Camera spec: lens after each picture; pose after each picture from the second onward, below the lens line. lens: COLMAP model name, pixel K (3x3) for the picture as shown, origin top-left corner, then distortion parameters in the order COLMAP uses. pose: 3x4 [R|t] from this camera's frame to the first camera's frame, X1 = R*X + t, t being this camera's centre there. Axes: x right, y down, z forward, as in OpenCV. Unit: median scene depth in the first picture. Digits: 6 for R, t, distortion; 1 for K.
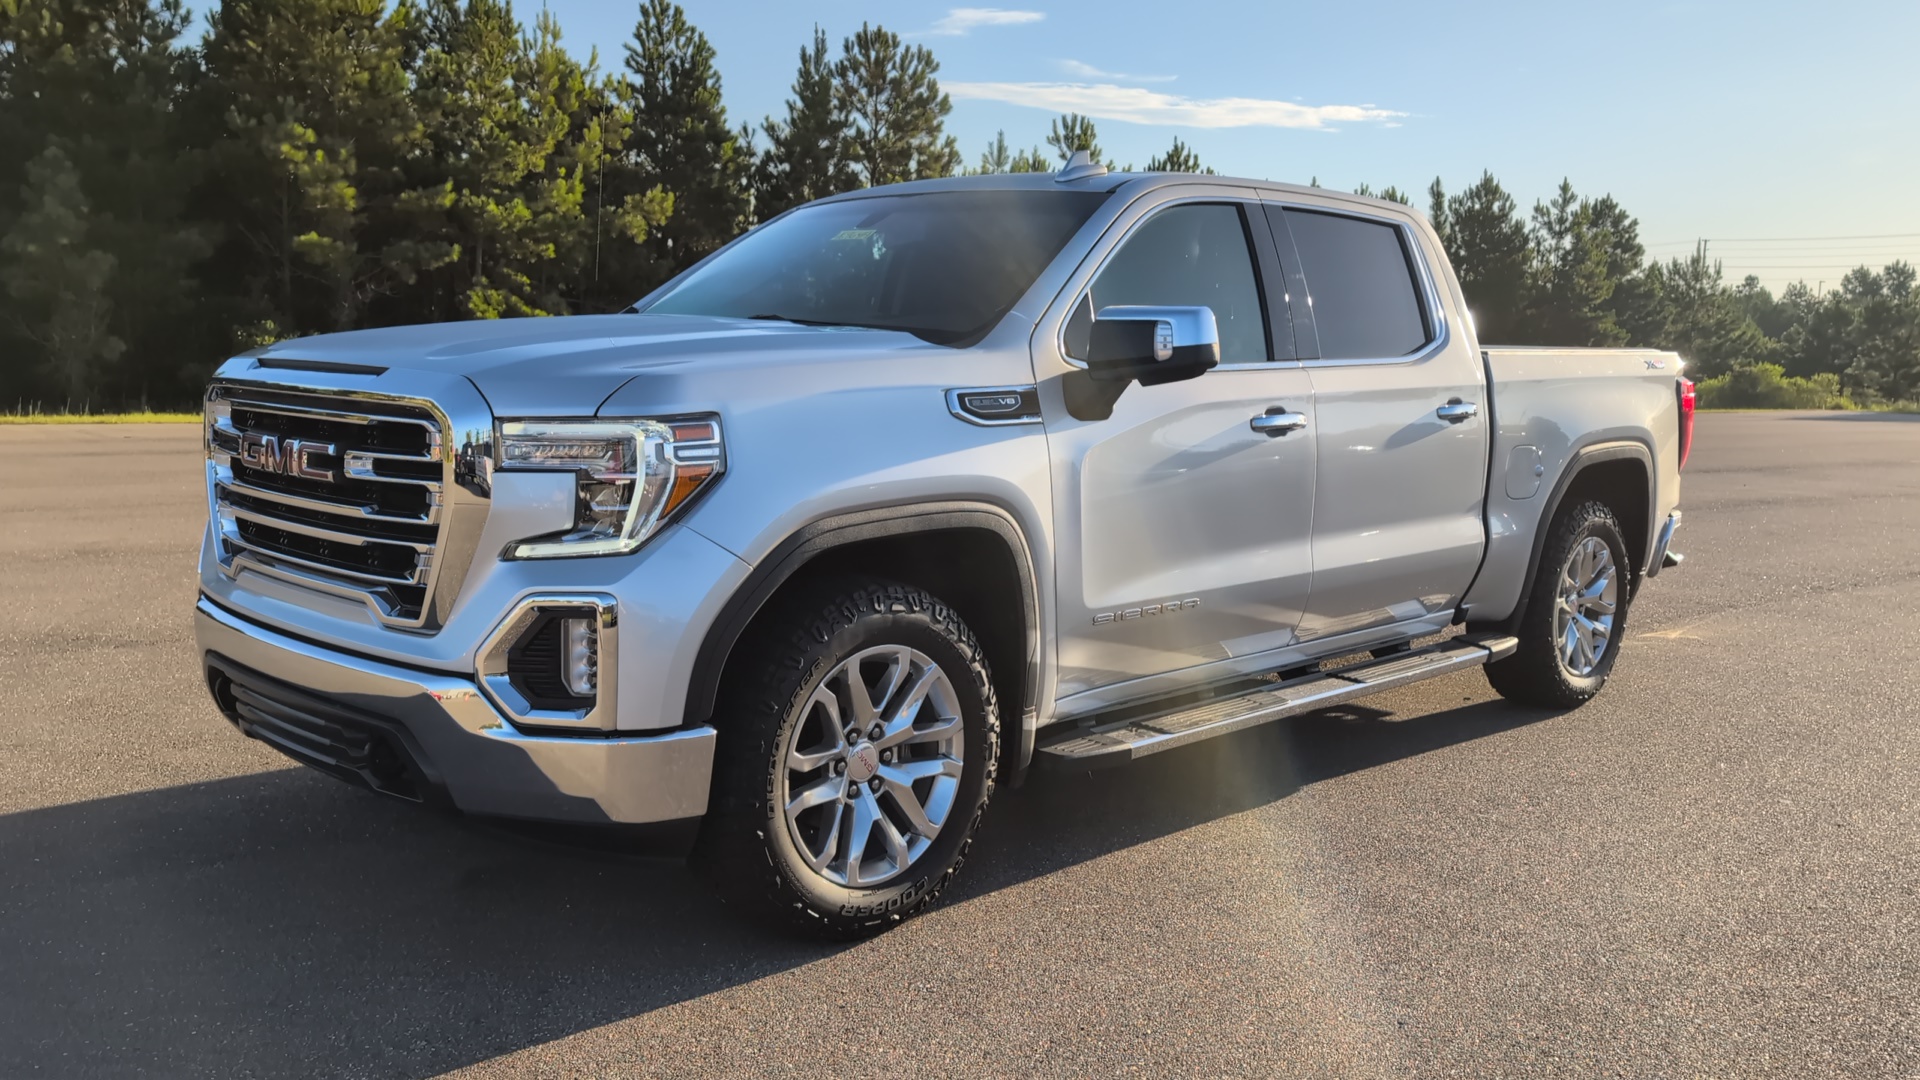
lens RADIAL K [[1606.0, 0, 955.6], [0, 1606.0, 541.4], [0, 0, 1]] dist [0.010069, -0.008193]
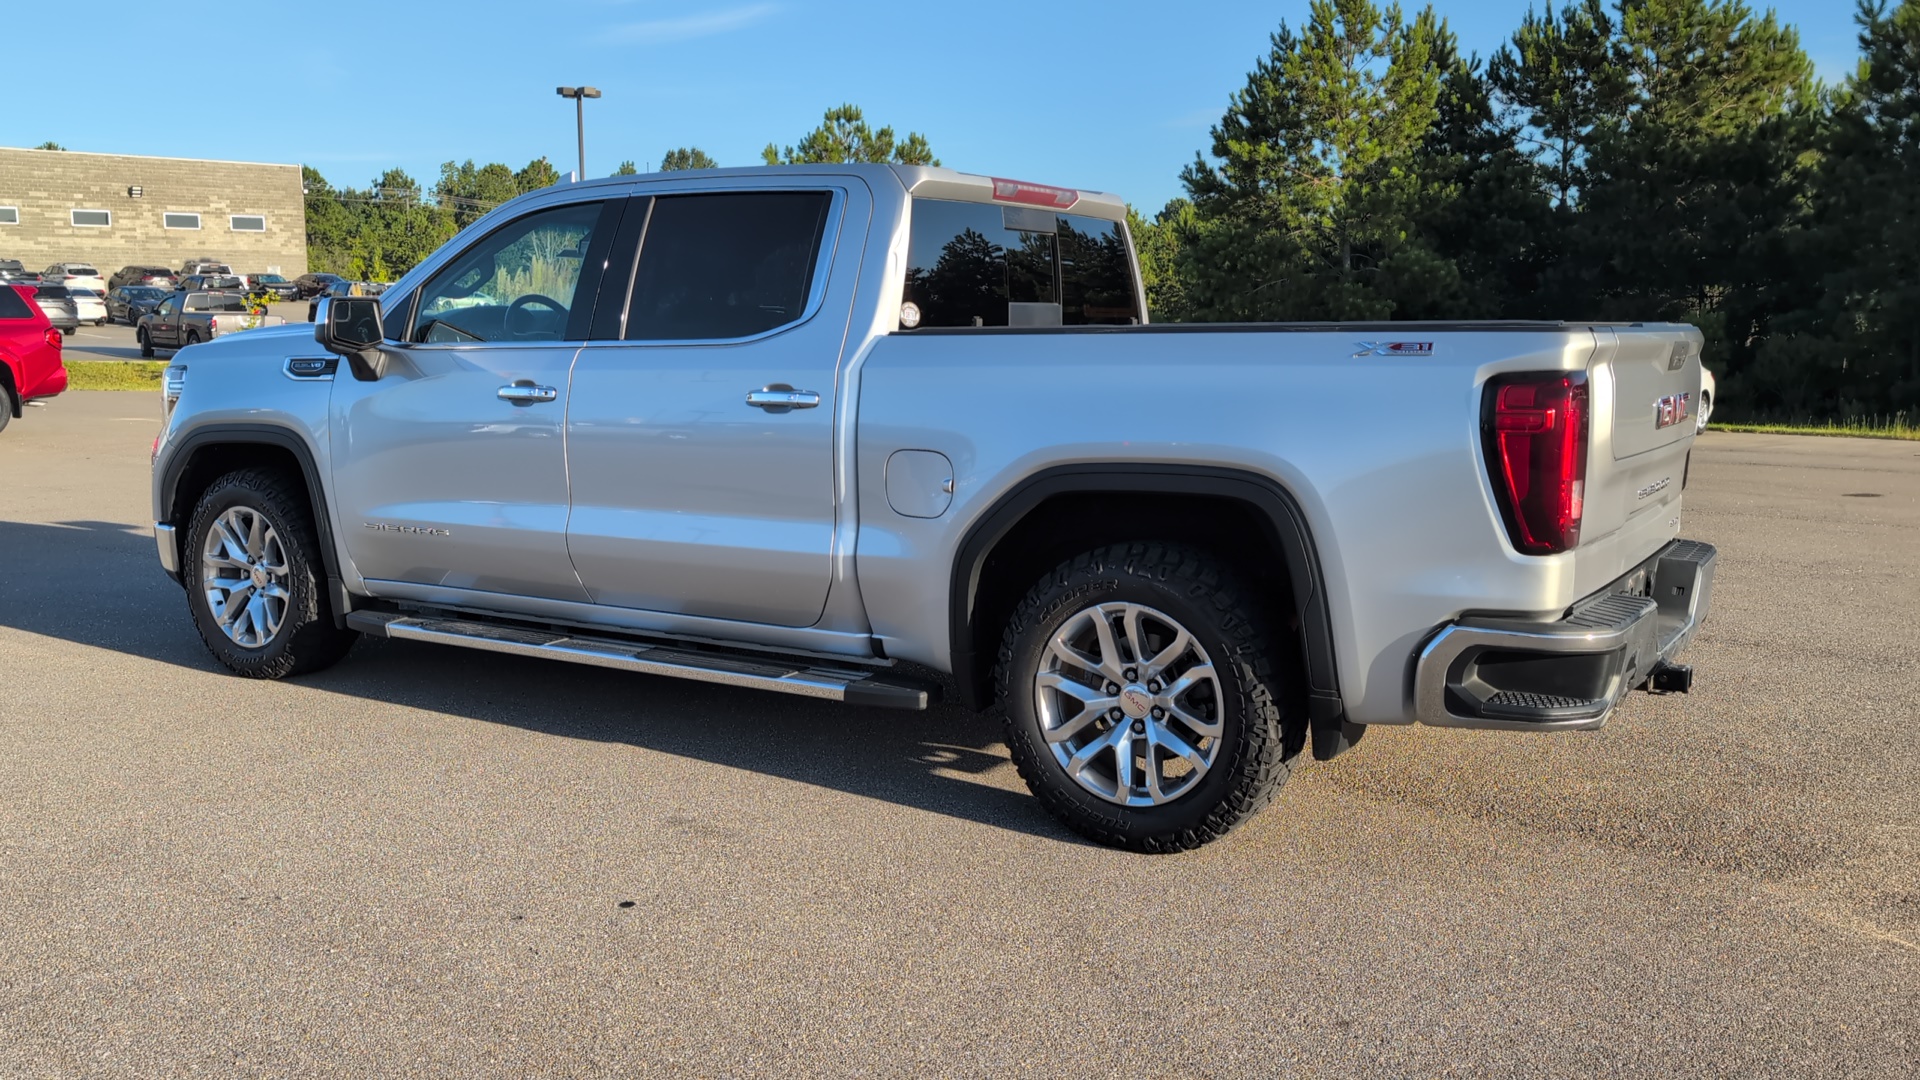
lens RADIAL K [[1606.0, 0, 955.6], [0, 1606.0, 541.4], [0, 0, 1]] dist [0.010069, -0.008193]
pose [[0.204551, 0.106102, -0.973088, 0.183261], [-0.121169, 0.989207, 0.082389, -0.013662], [0.971327, 0.101055, 0.215200, 0.141281]]
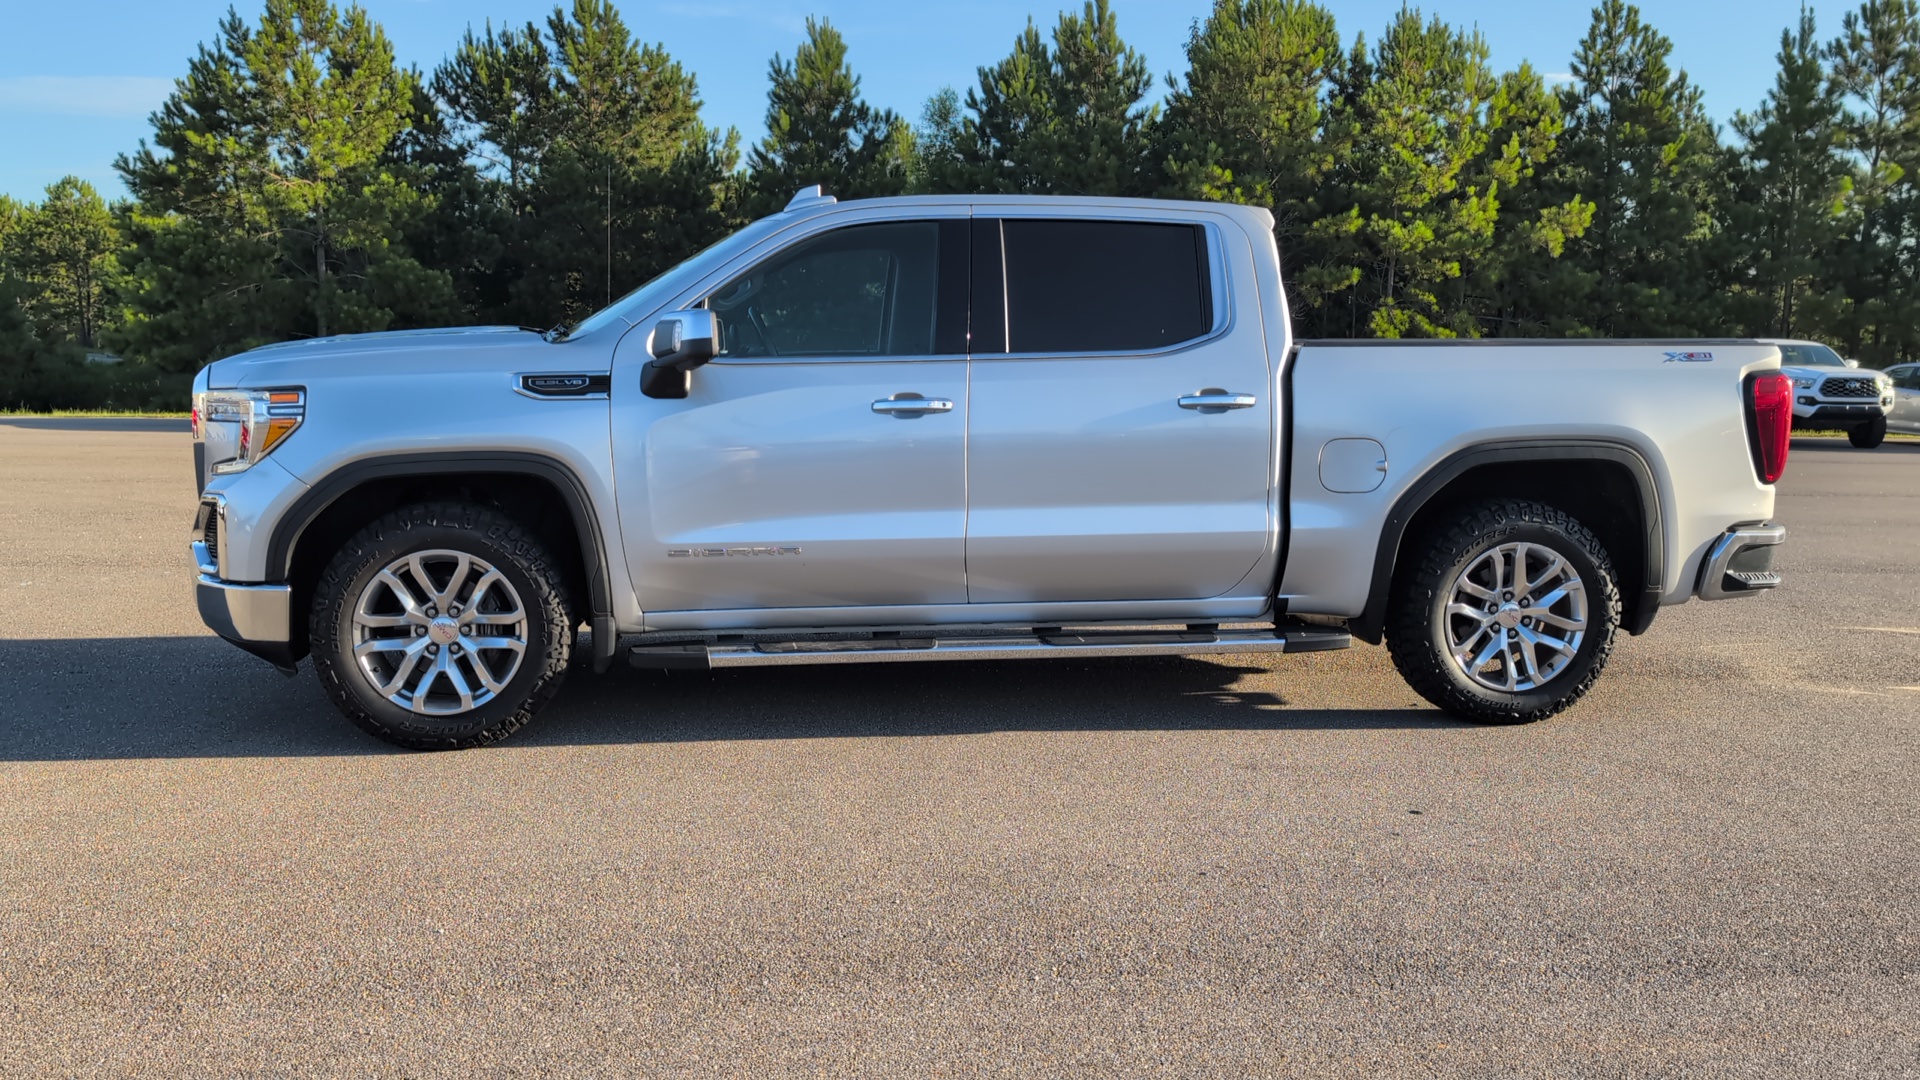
lens RADIAL K [[1606.0, 0, 955.6], [0, 1606.0, 541.4], [0, 0, 1]] dist [0.010069, -0.008193]
pose [[0.794014, 0.057176, -0.605205, 0.123178], [-0.065403, 0.997823, 0.008460, 0.001530], [0.604371, 0.032865, 0.796025, 0.013262]]
